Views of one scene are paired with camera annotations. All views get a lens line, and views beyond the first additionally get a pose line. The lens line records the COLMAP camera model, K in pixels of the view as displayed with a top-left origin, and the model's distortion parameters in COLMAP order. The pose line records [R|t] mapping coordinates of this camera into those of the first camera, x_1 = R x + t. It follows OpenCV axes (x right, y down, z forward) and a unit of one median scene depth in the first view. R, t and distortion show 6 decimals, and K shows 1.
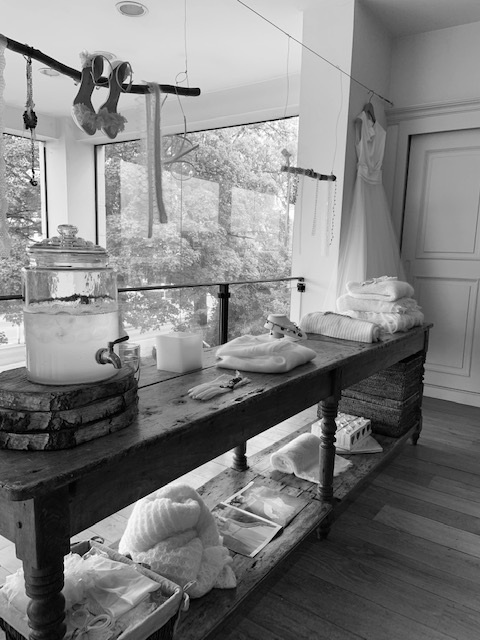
lens RADIAL K [[497.6, 0, 235.4], [0, 497.6, 313.7], [0, 0, 1]] dist [0.084277, 0.010475]
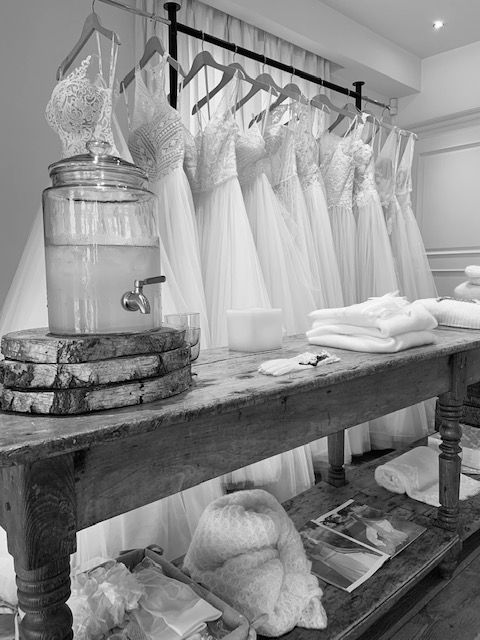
lens RADIAL K [[497.6, 0, 244.3], [0, 497.6, 324.0], [0, 0, 1]] dist [0.084277, 0.010475]
pose [[0.980726, -0.021101, -0.194244, 0.040470], [0.012512, 0.998893, -0.045341, 0.127111], [0.194986, 0.042037, 0.979905, 0.226701]]
